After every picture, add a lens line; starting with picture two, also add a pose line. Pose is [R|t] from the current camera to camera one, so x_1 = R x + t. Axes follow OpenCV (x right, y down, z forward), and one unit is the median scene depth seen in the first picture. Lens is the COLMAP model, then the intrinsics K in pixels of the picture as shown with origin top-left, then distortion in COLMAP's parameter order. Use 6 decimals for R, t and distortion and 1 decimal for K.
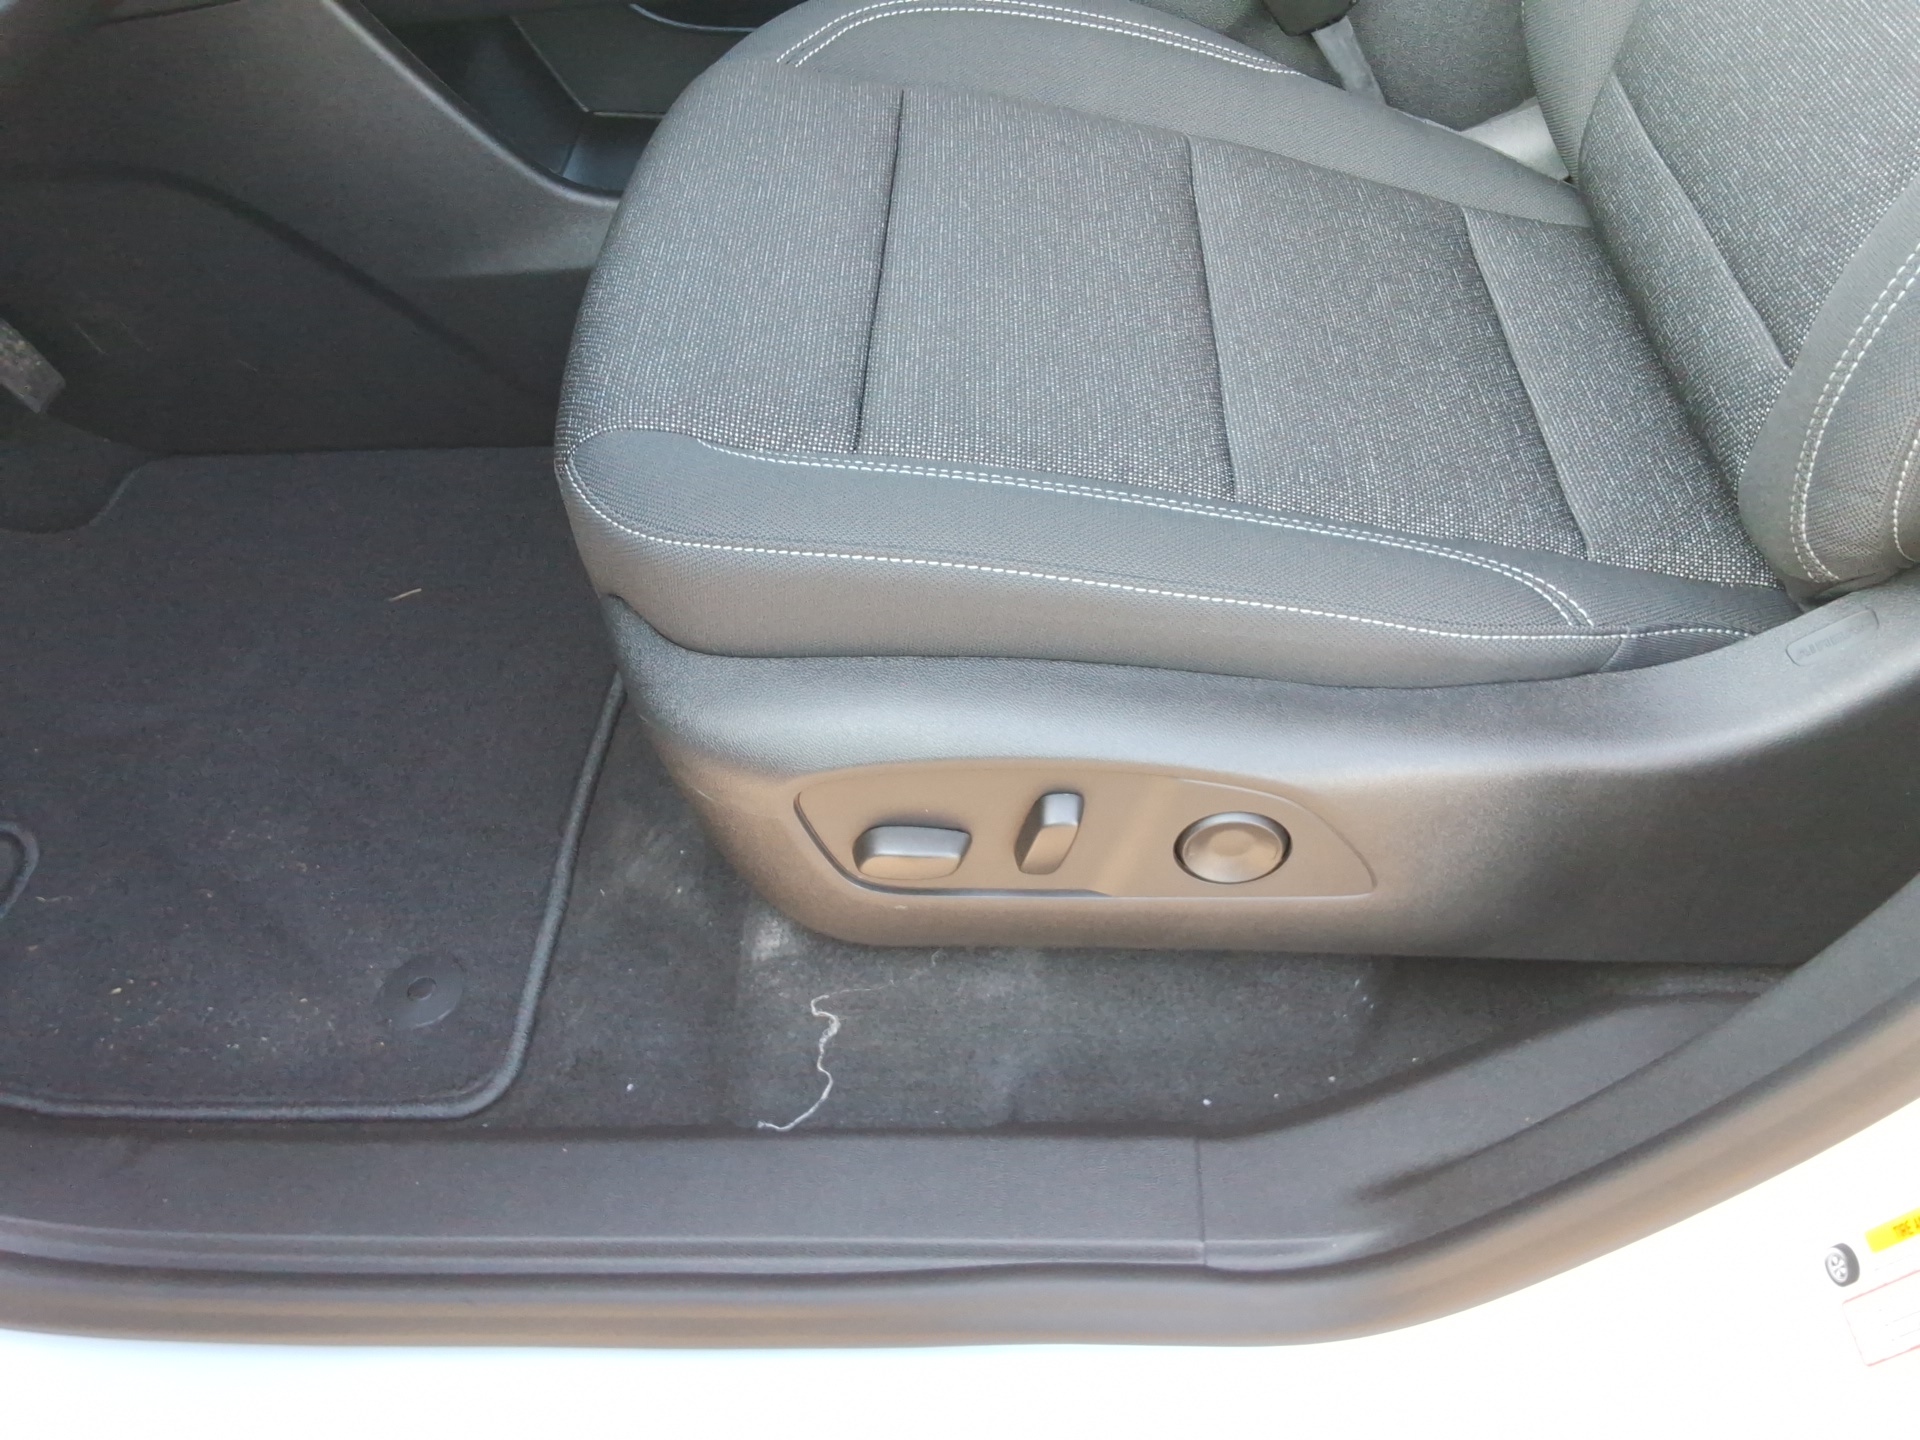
lens RADIAL K [[1524.8, 0, 977.4], [0, 1524.8, 702.8], [0, 0, 1]] dist [0.112687, -0.188452]
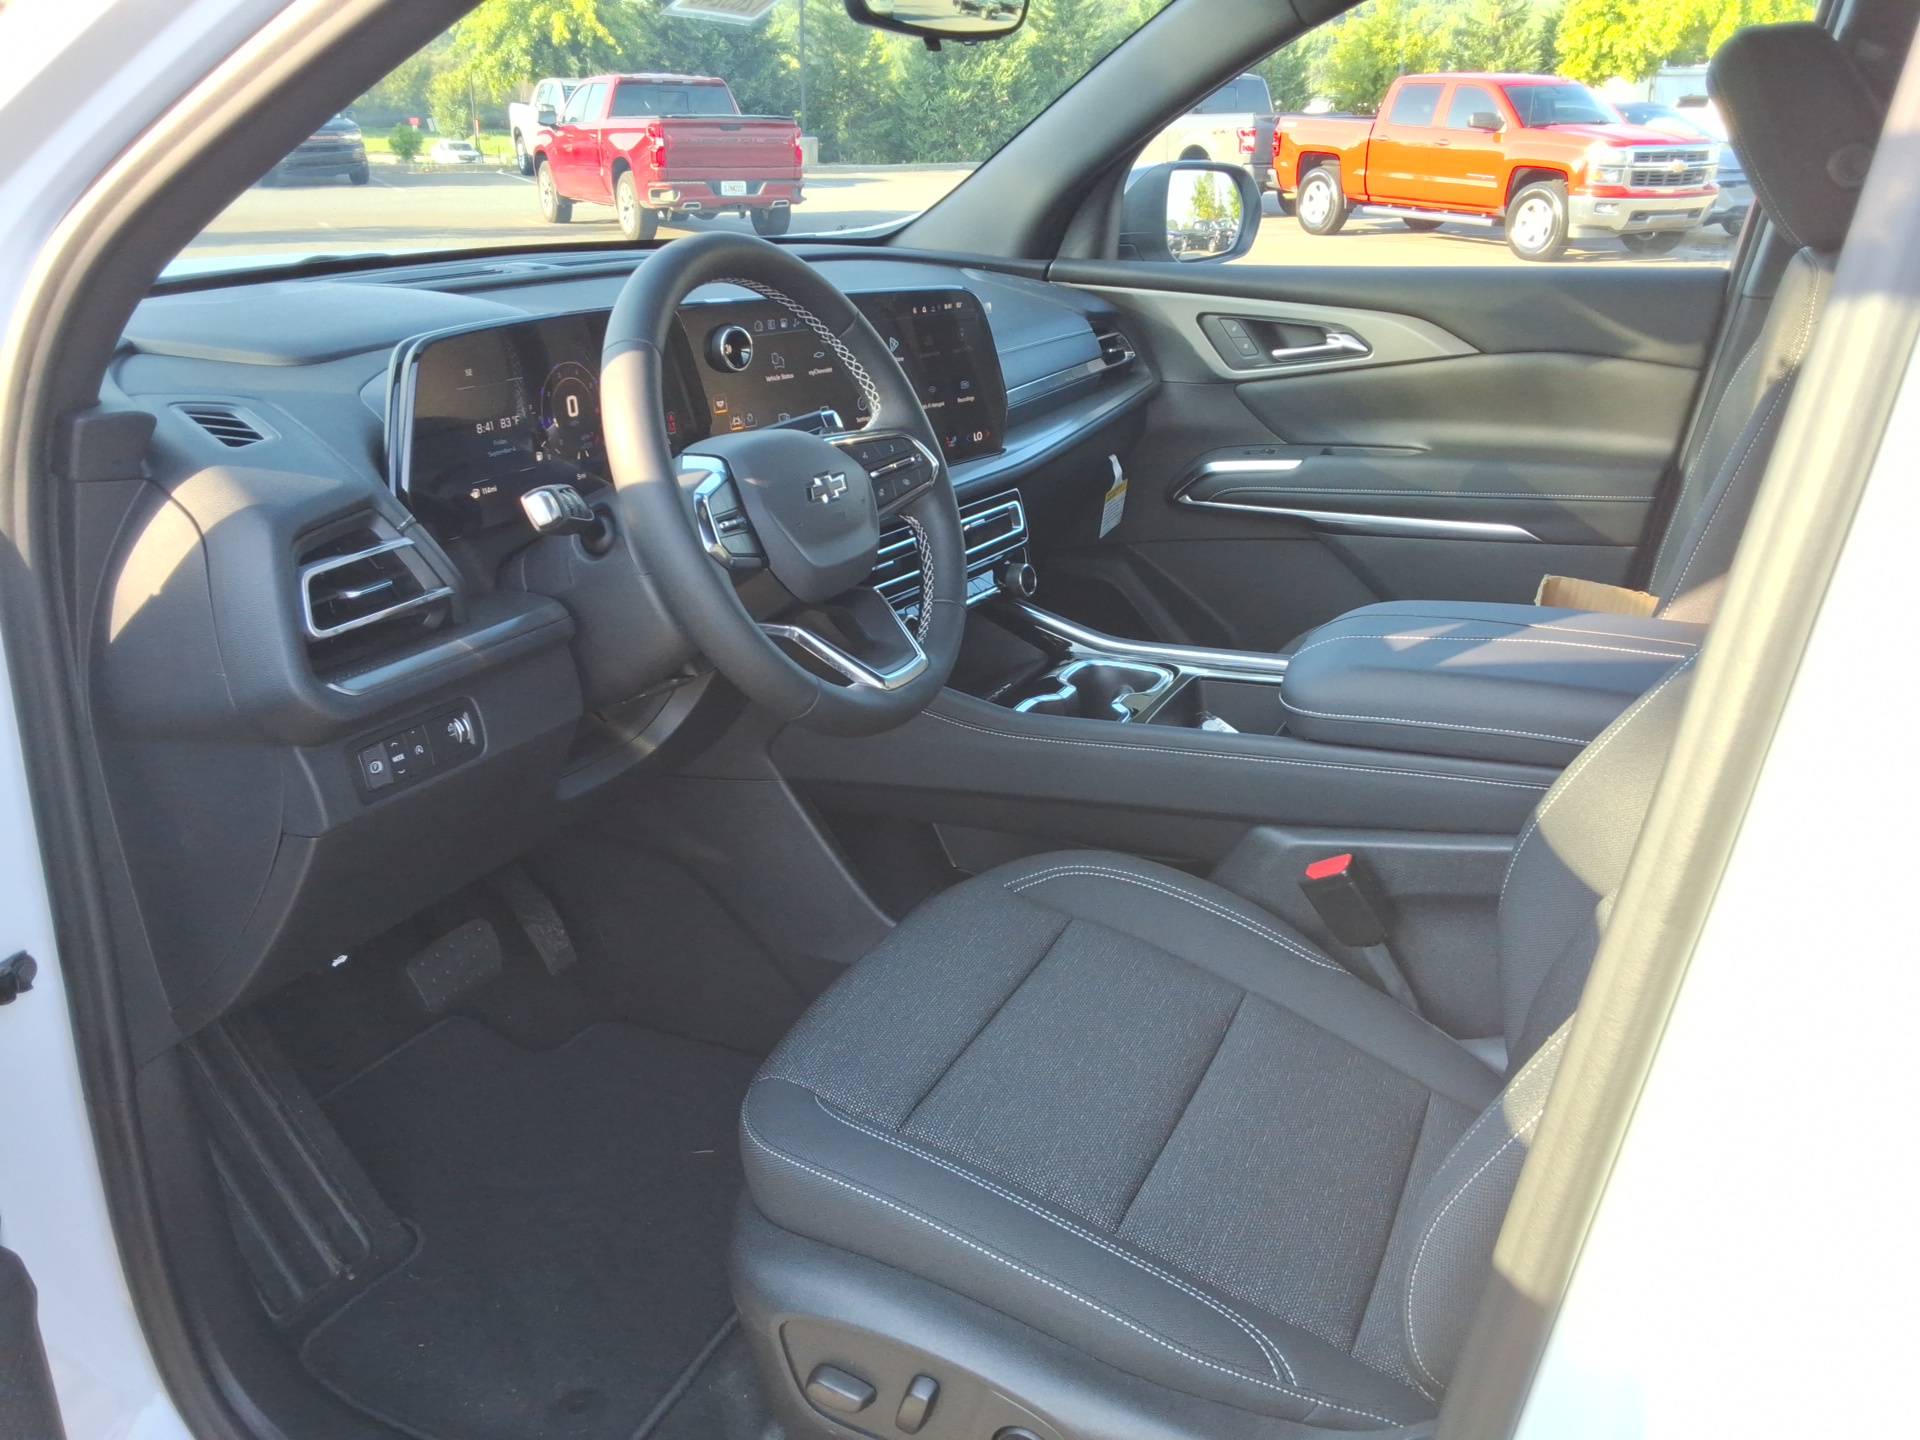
lens RADIAL K [[1524.8, 0, 977.4], [0, 1524.8, 702.8], [0, 0, 1]] dist [0.112687, -0.188452]
pose [[0.915603, 0.180513, -0.359286, 0.531706], [-0.315380, 0.876693, -0.363243, 0.011750], [0.249414, 0.445898, 0.859633, -0.650908]]
